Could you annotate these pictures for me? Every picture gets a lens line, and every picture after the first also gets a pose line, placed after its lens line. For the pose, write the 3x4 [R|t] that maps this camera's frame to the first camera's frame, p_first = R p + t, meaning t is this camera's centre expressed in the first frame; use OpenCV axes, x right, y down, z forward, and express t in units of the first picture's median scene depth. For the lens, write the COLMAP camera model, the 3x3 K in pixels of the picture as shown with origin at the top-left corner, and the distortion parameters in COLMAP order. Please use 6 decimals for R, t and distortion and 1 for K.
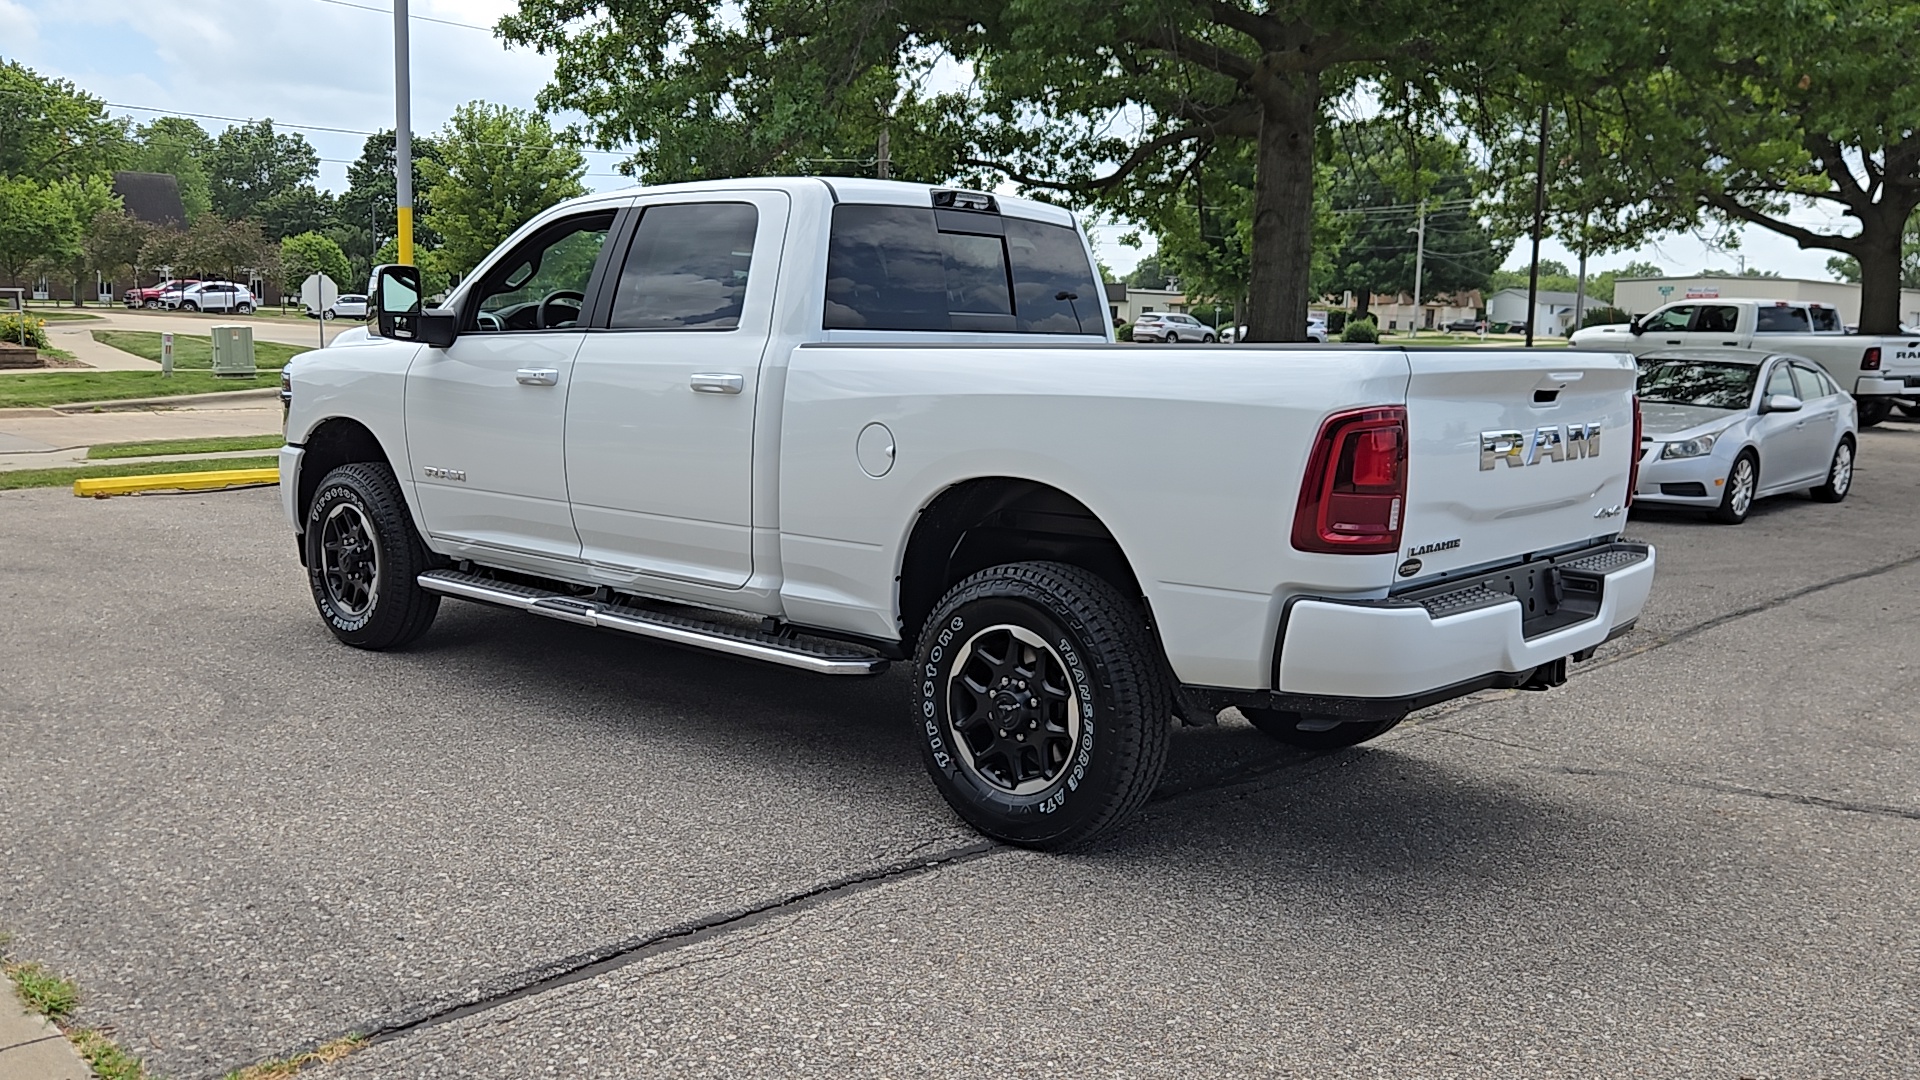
lens RADIAL K [[1645.7, 0, 956.5], [0, 1645.7, 552.9], [0, 0, 1]] dist [0.020443, -0.025671]
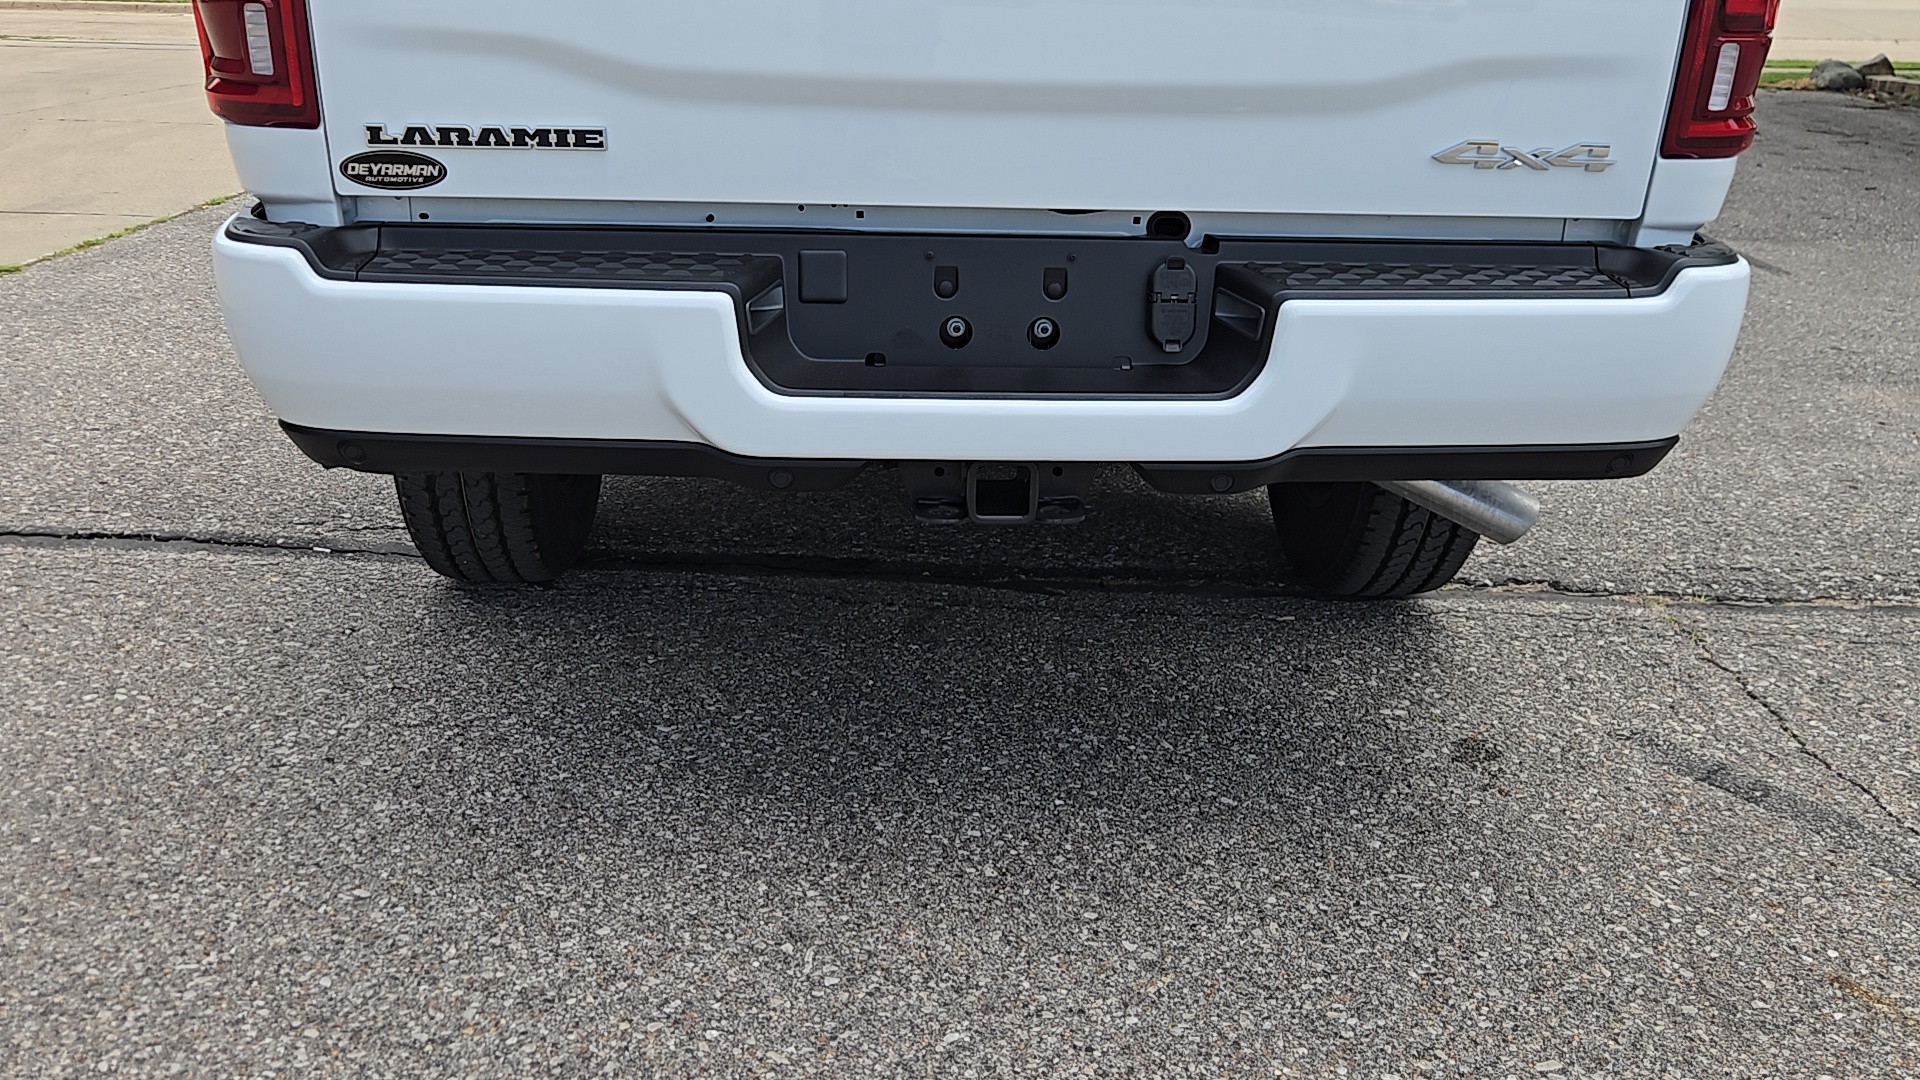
lens RADIAL K [[1645.7, 0, 956.5], [0, 1645.7, 552.9], [0, 0, 1]] dist [0.020443, -0.025671]
pose [[0.680075, 0.251712, -0.688578, 0.567264], [-0.106235, 0.963135, 0.247155, -0.014773], [0.725405, -0.094933, 0.681744, 0.601567]]
